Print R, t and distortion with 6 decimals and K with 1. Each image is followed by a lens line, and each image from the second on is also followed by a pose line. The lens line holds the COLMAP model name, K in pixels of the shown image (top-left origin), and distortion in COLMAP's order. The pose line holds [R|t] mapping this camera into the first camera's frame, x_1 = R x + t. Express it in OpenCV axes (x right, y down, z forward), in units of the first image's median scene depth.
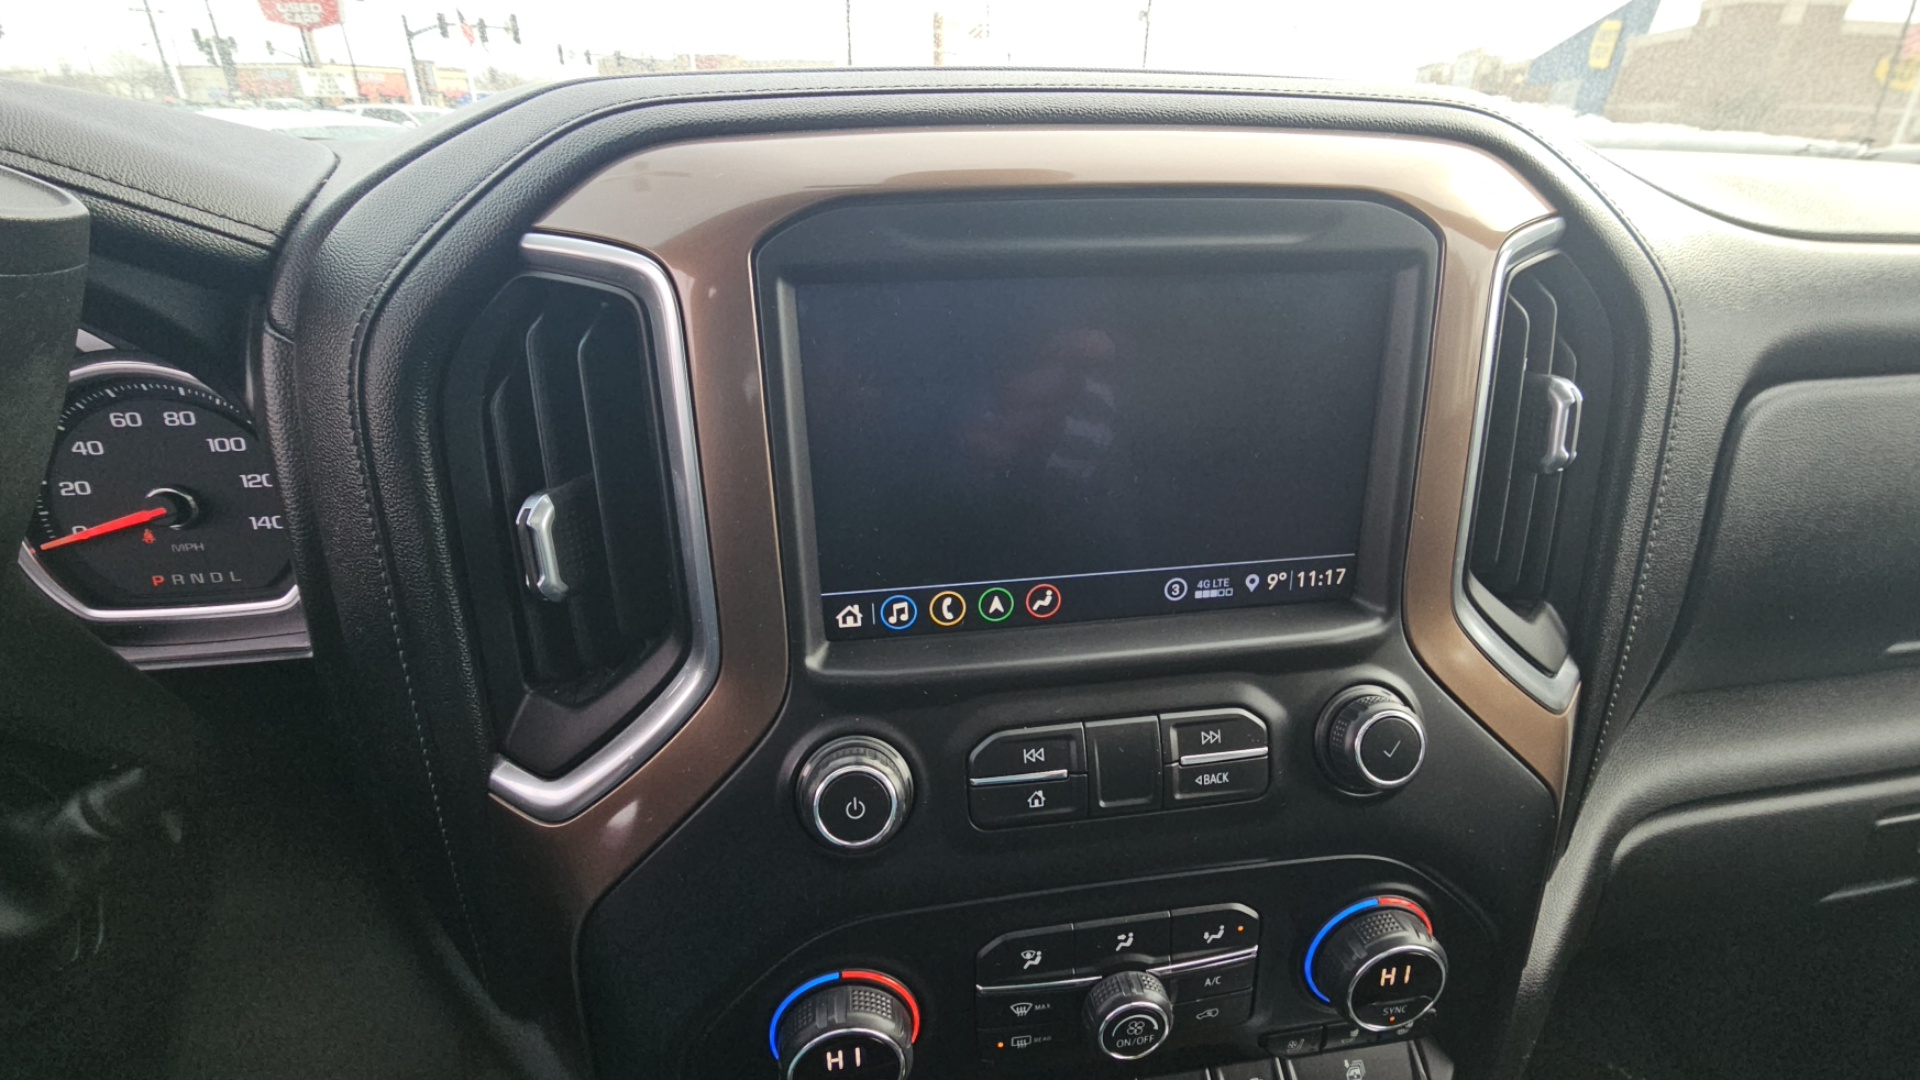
lens RADIAL K [[851.2, 0, 979.3], [0, 851.2, 533.6], [0, 0, 1]] dist [0.008194, -0.005790]
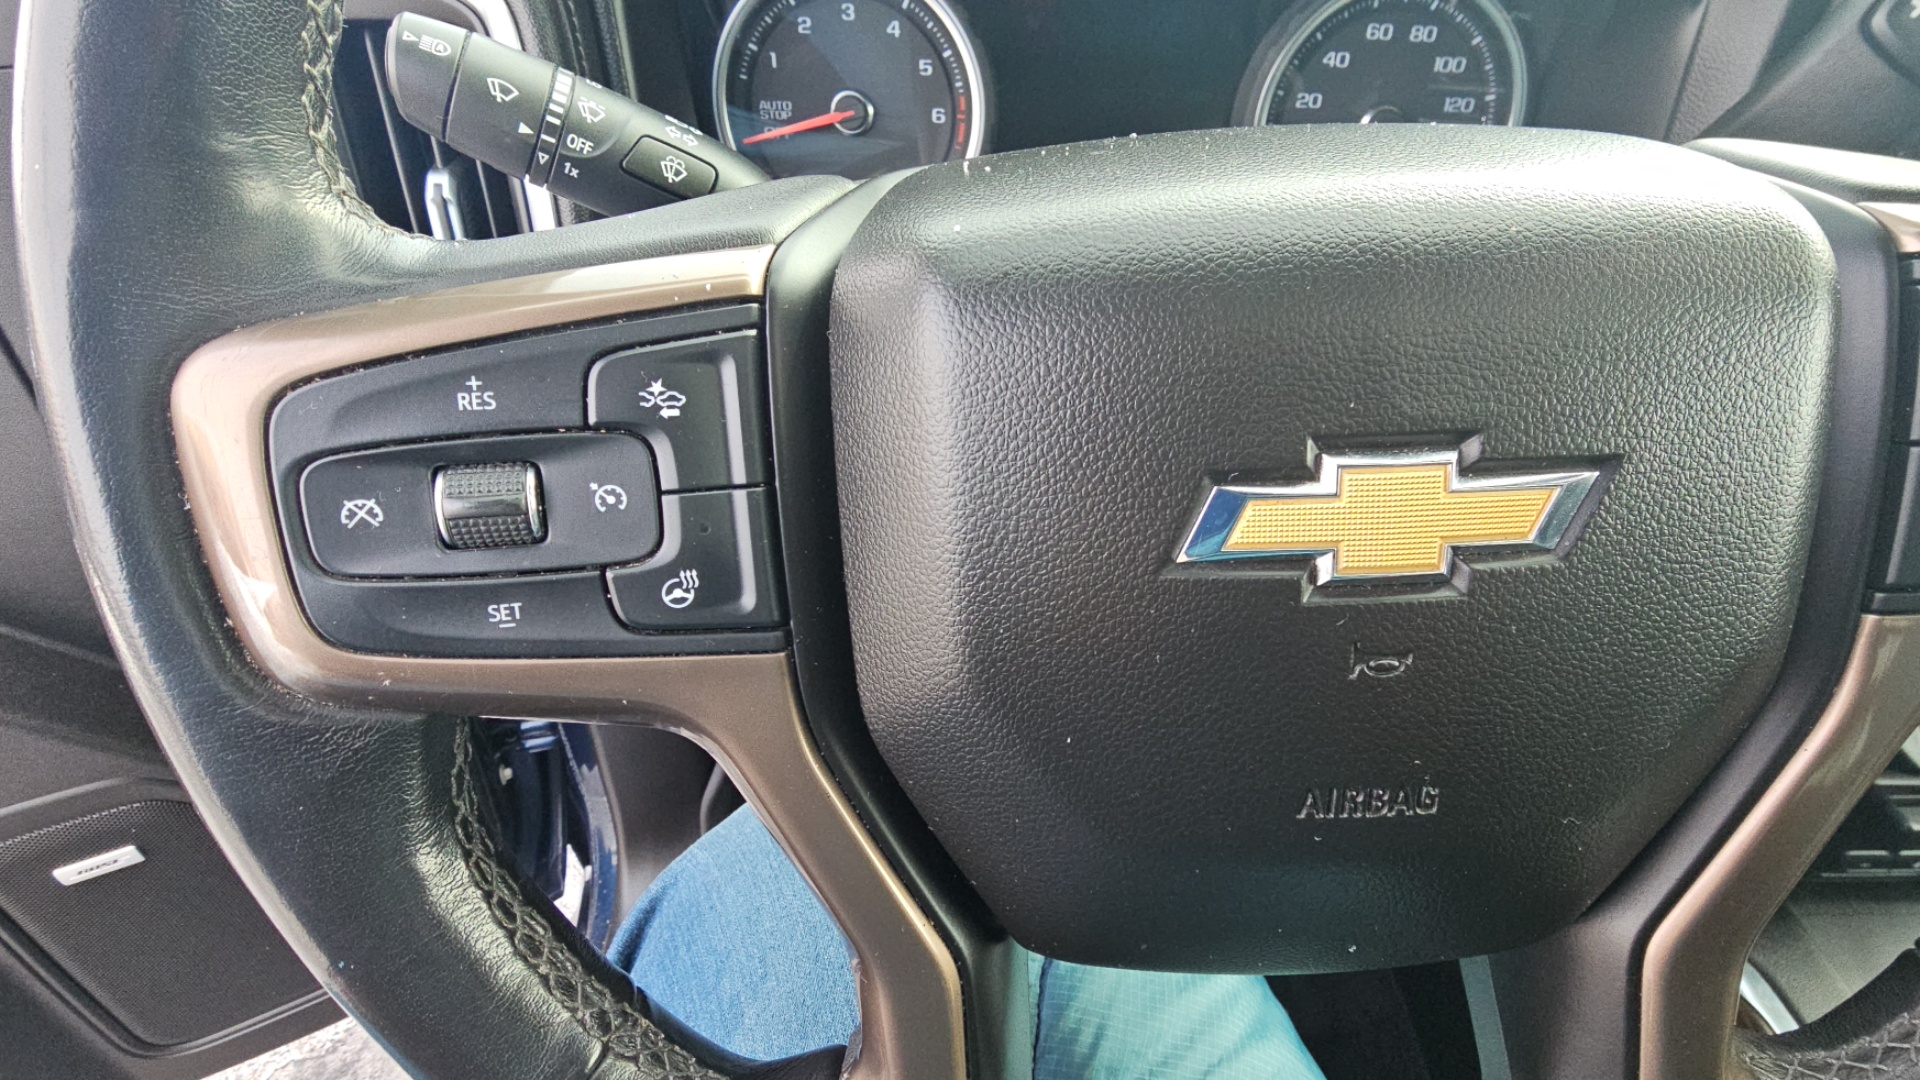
lens RADIAL K [[851.2, 0, 977.4], [0, 851.2, 538.5], [0, 0, 1]] dist [0.008194, -0.005790]
pose [[0.987978, 0.107903, -0.110707, -1.580928], [-0.079099, 0.968115, 0.237692, 0.320464], [0.132825, -0.226078, 0.965011, -0.287636]]
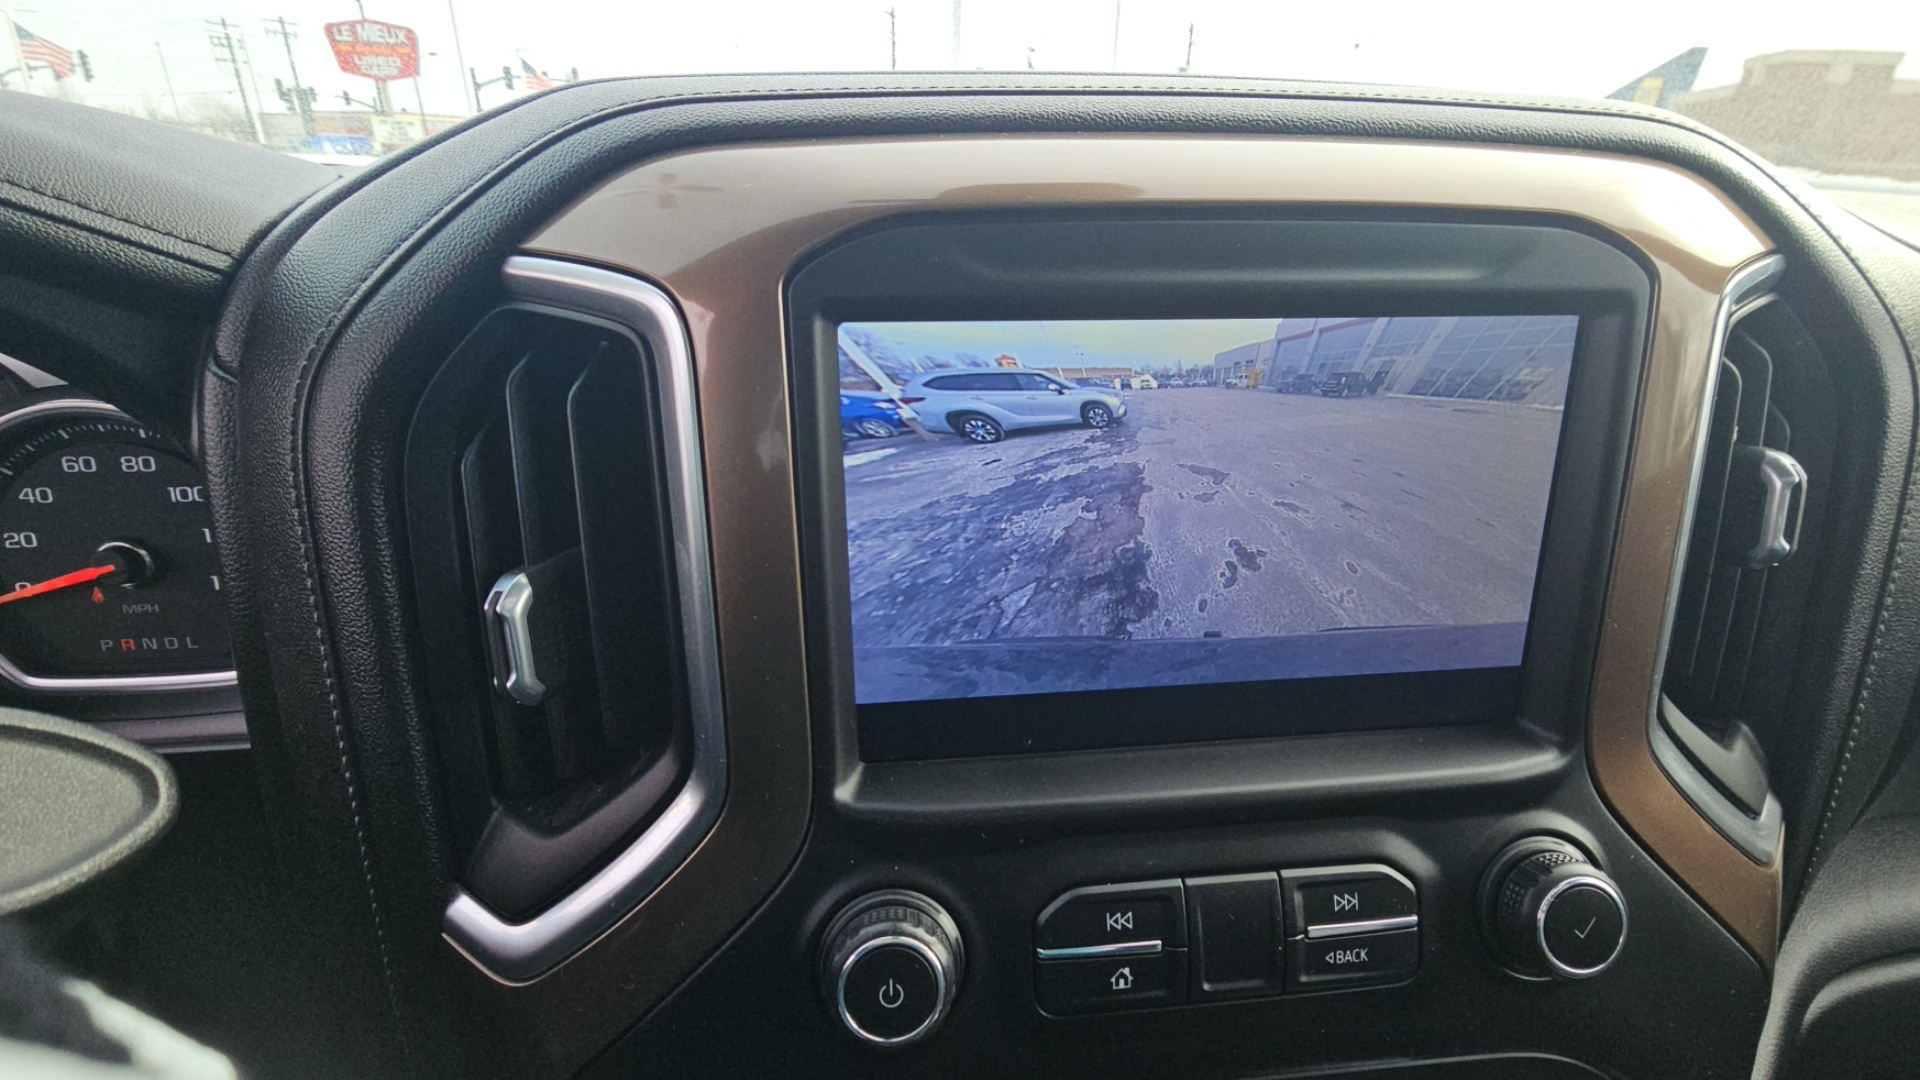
lens RADIAL K [[851.2, 0, 981.6], [0, 851.2, 531.7], [0, 0, 1]] dist [0.008194, -0.005790]
pose [[0.999159, 0.022614, -0.034212, -0.040870], [-0.024318, 0.998440, -0.050259, -0.050373], [0.033023, 0.051049, 0.998150, 0.183517]]
